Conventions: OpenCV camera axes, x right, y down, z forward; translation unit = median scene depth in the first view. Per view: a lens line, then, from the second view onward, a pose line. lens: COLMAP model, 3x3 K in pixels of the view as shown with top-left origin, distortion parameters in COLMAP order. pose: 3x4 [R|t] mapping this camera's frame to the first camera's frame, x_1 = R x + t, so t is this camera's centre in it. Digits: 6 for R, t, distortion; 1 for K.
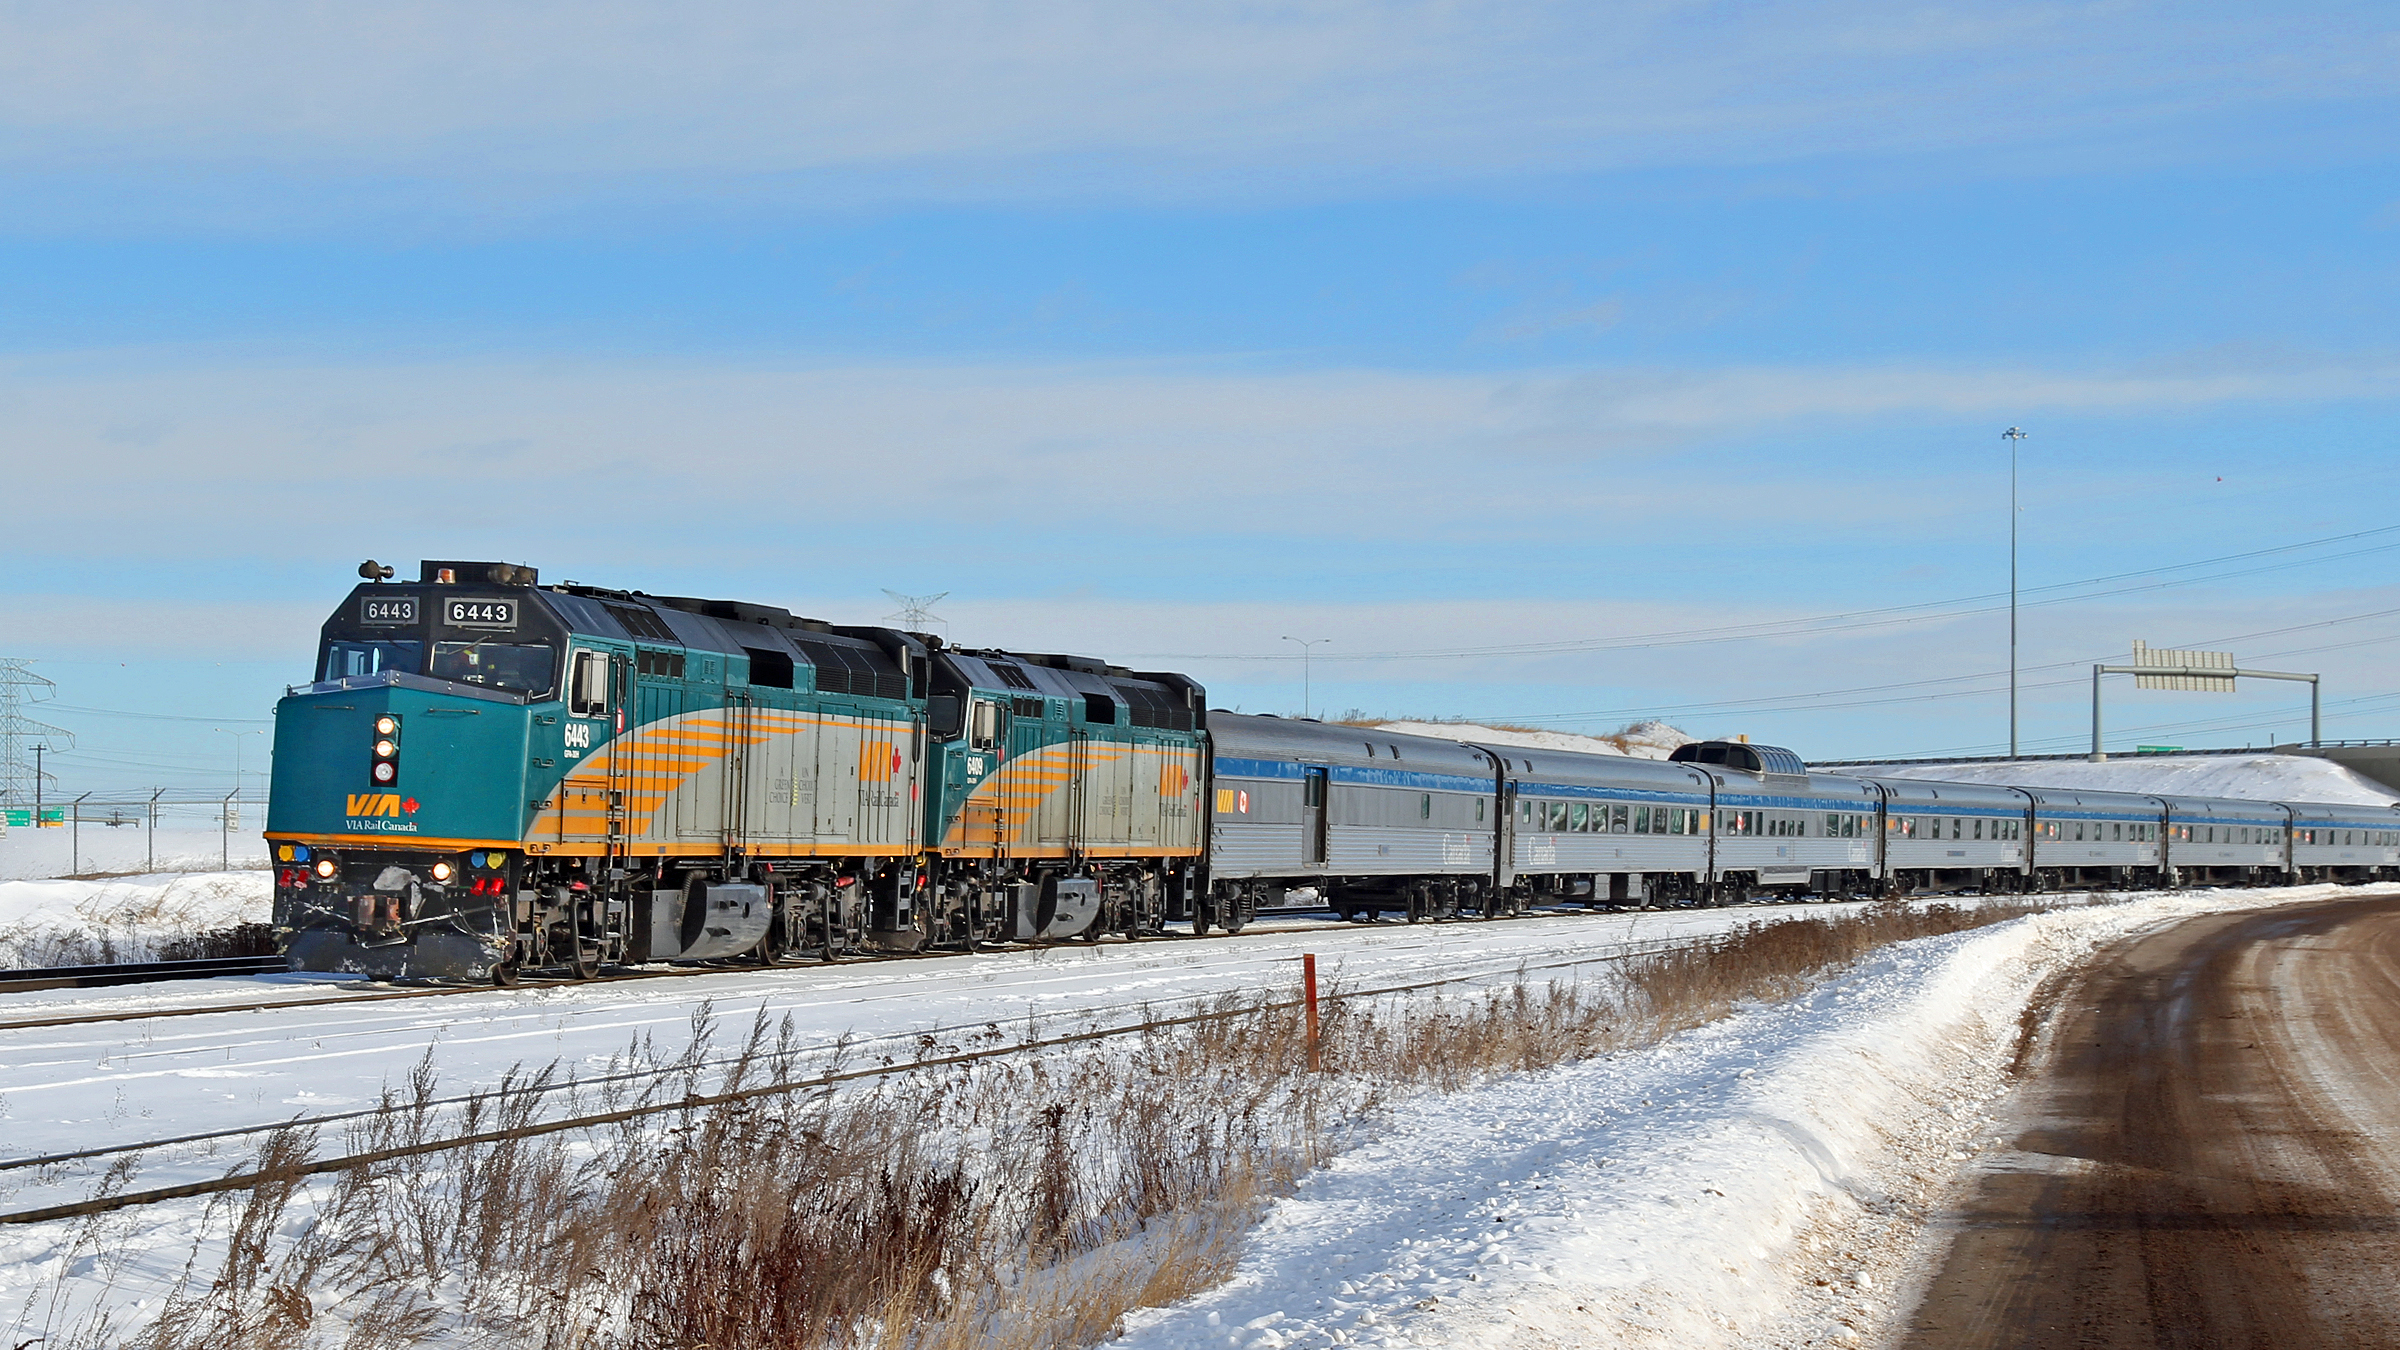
lens RADIAL K [[4582.1, 0, 1199.8], [0, 4582.1, 676.4], [0, 0, 1]] dist [-0.047553, 0.000000]
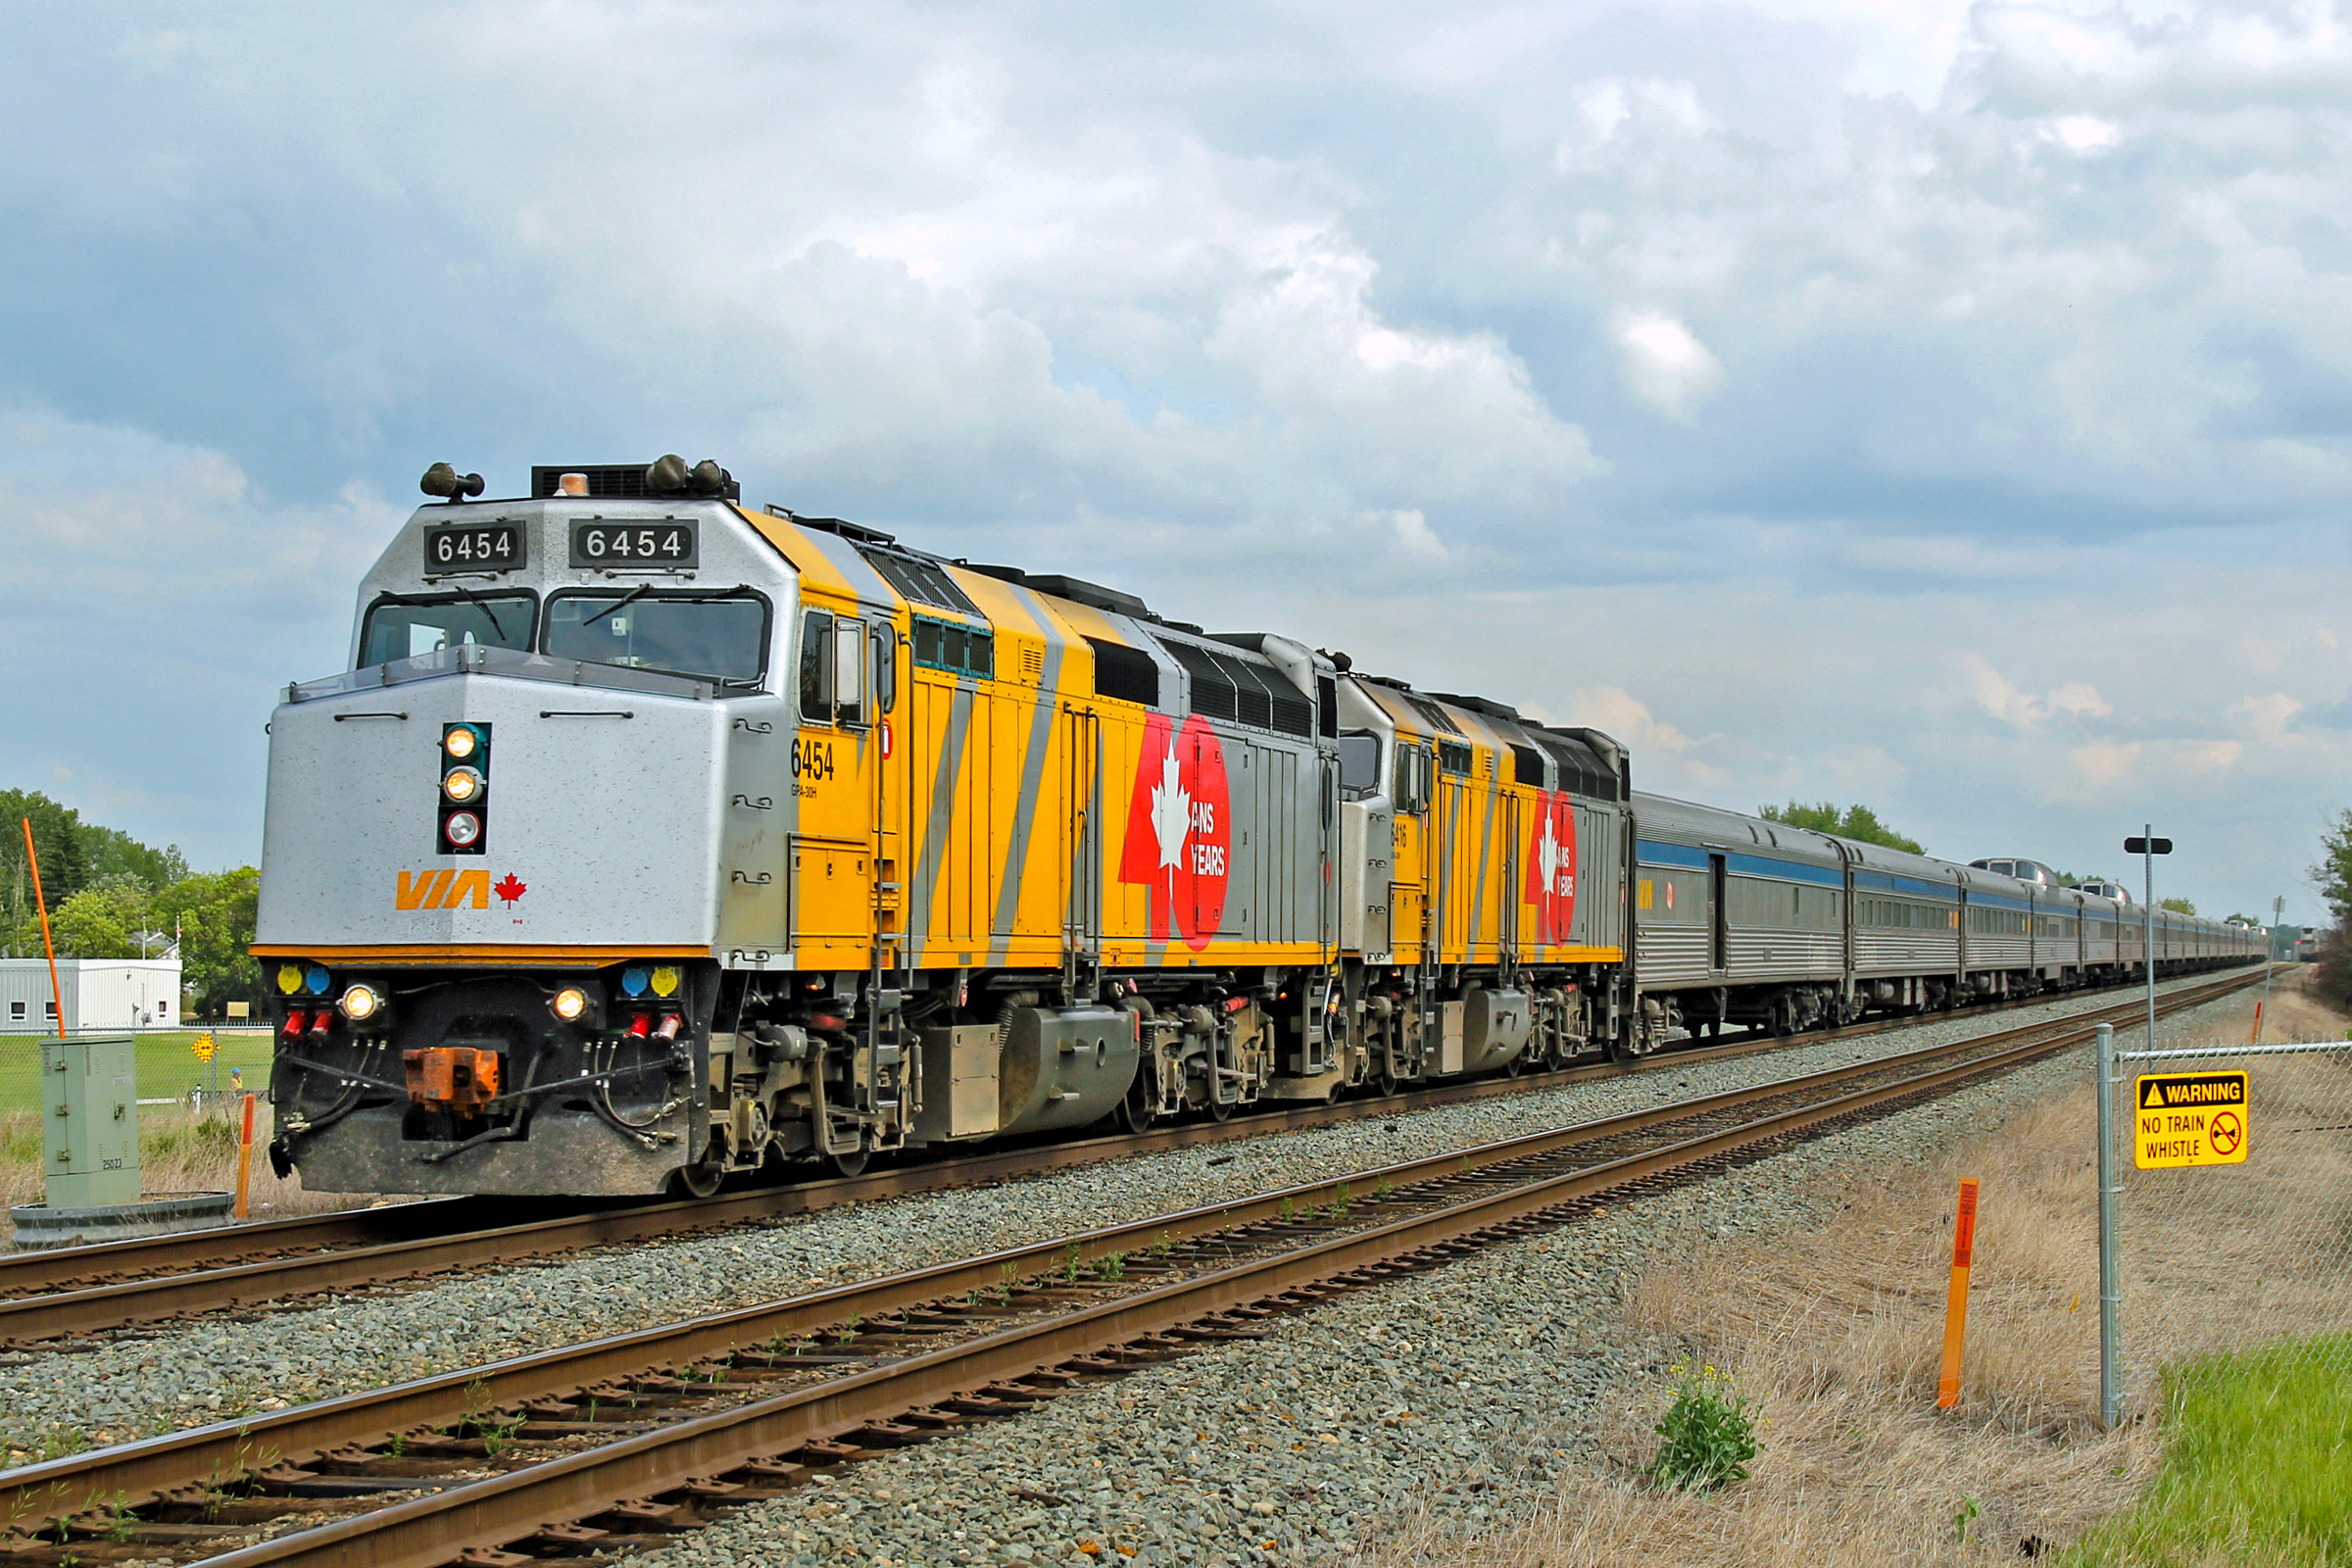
lens RADIAL K [[3878.1, 0, 1177.3], [0, 3878.1, 795.5], [0, 0, 1]] dist [0.088391, 0.000000]
pose [[0.997737, -0.032669, -0.058767, -0.055928], [0.032144, 0.999435, -0.009854, 0.021264], [0.059056, 0.007943, 0.998223, 0.466822]]
